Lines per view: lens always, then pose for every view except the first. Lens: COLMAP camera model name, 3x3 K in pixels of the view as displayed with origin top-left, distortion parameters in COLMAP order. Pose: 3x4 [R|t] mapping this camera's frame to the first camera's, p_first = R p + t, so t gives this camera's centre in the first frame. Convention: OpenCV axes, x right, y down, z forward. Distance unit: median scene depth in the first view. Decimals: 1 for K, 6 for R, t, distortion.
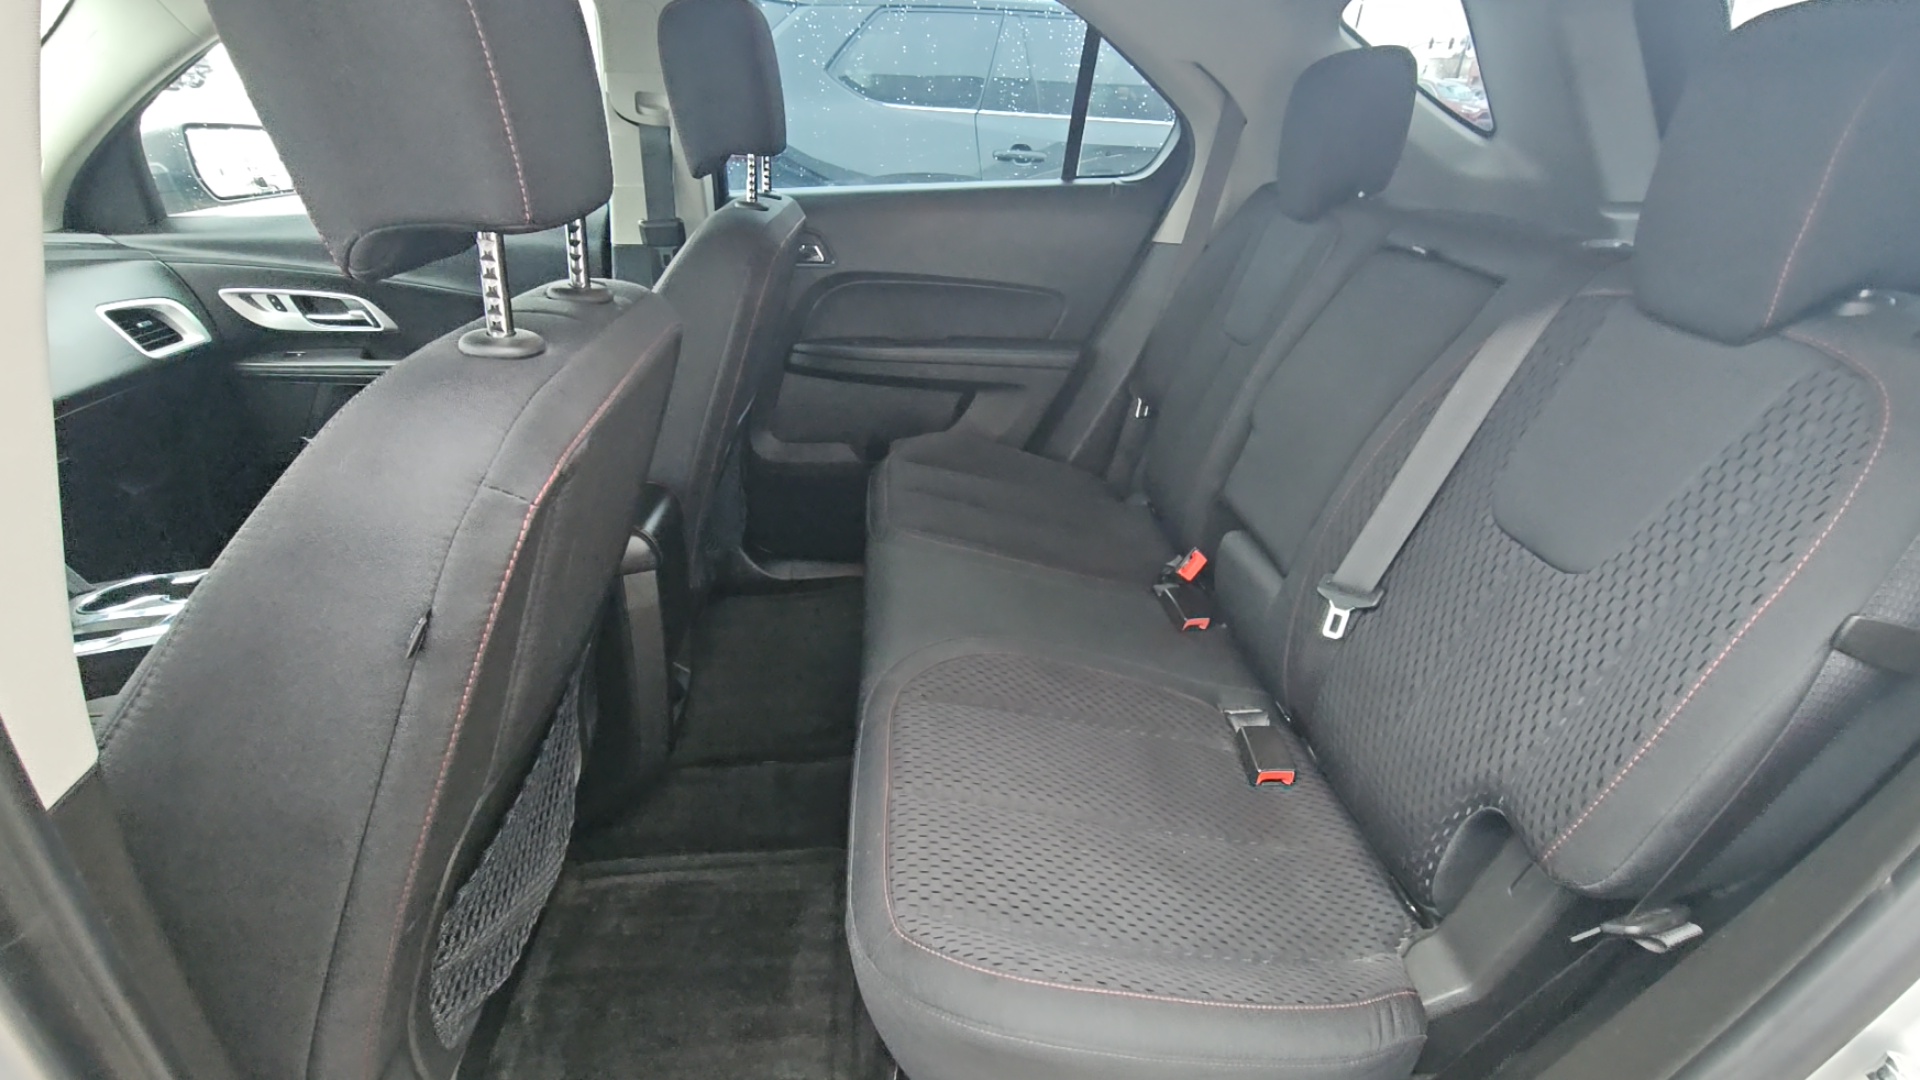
lens RADIAL K [[847.1, 0, 982.4], [0, 847.1, 558.7], [0, 0, 1]] dist [0.006544, -0.004562]
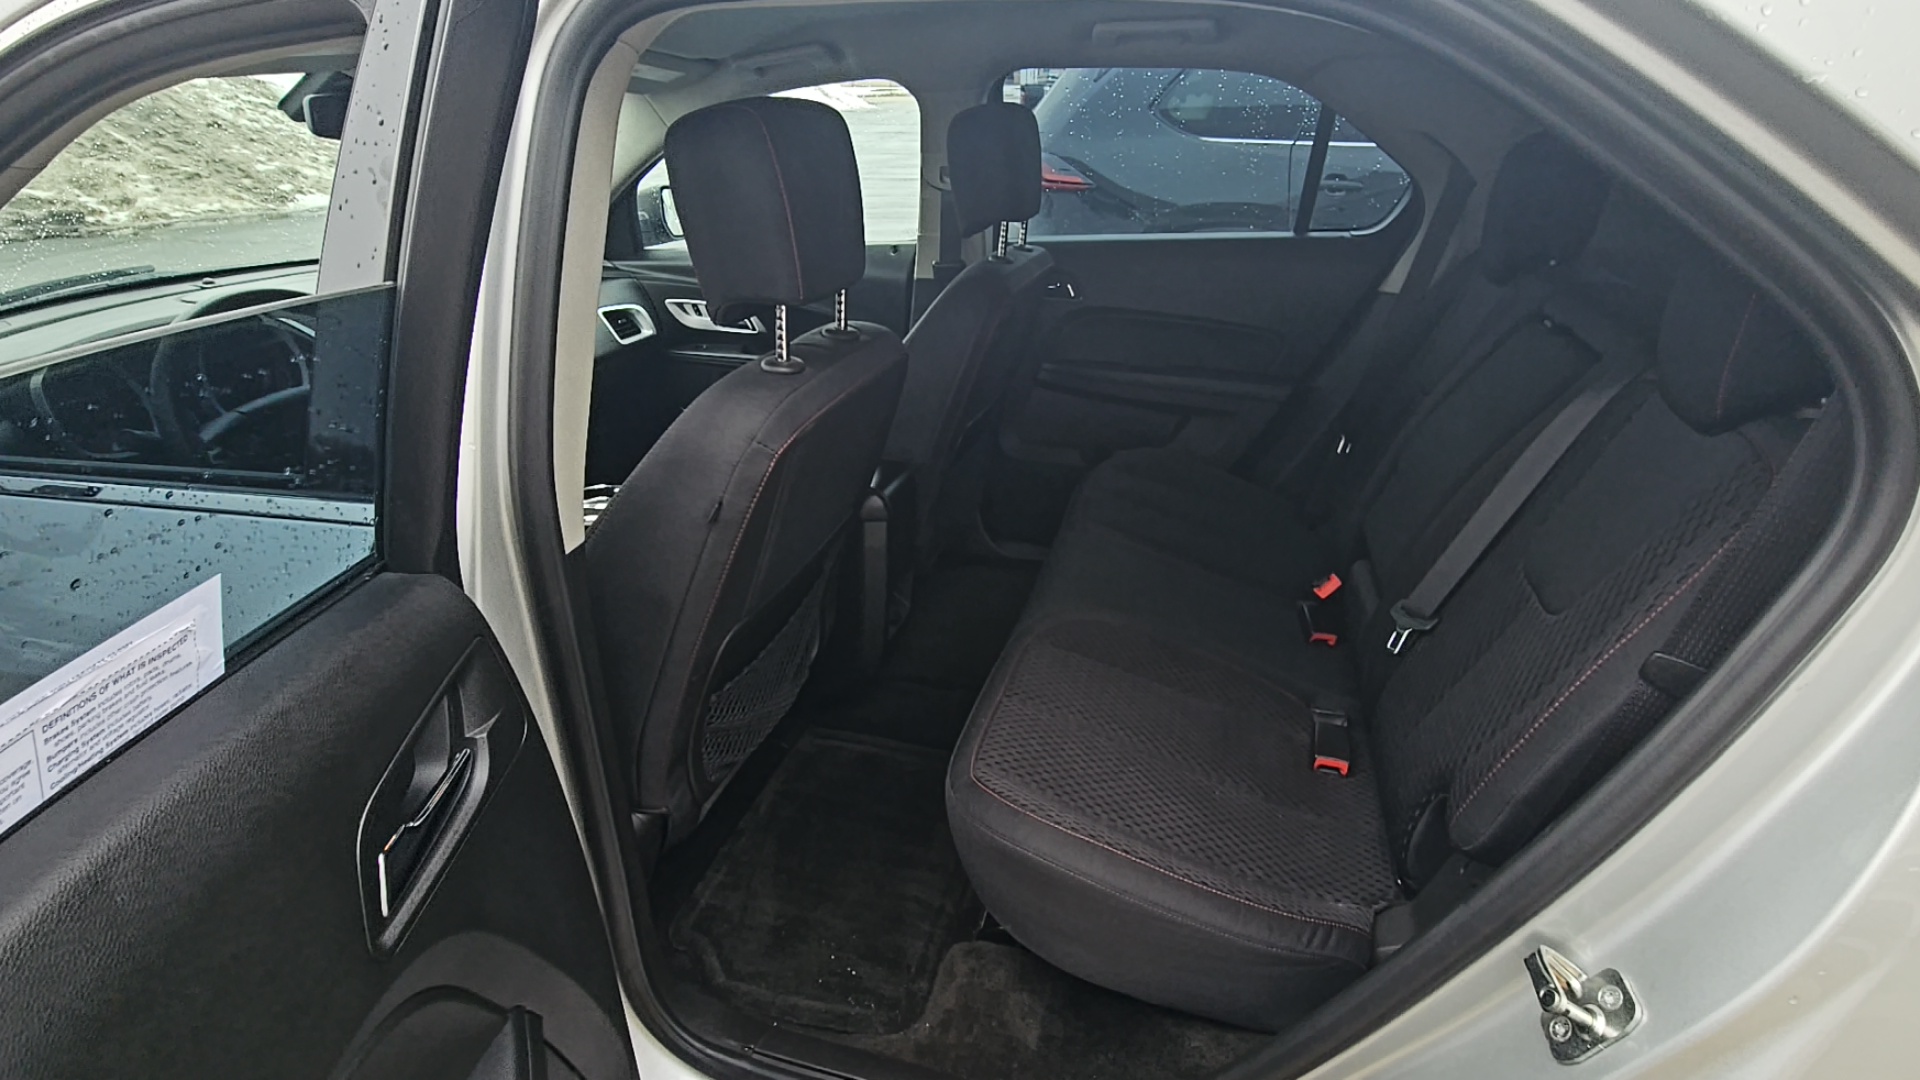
lens RADIAL K [[840.5, 0, 977.3], [0, 840.5, 565.6], [0, 0, 1]] dist [-0.001713, -0.009009]
pose [[0.930129, 0.148964, -0.335664, 0.231504], [-0.149724, 0.988442, 0.023774, 0.029870], [0.335326, 0.028144, 0.941682, -0.253793]]
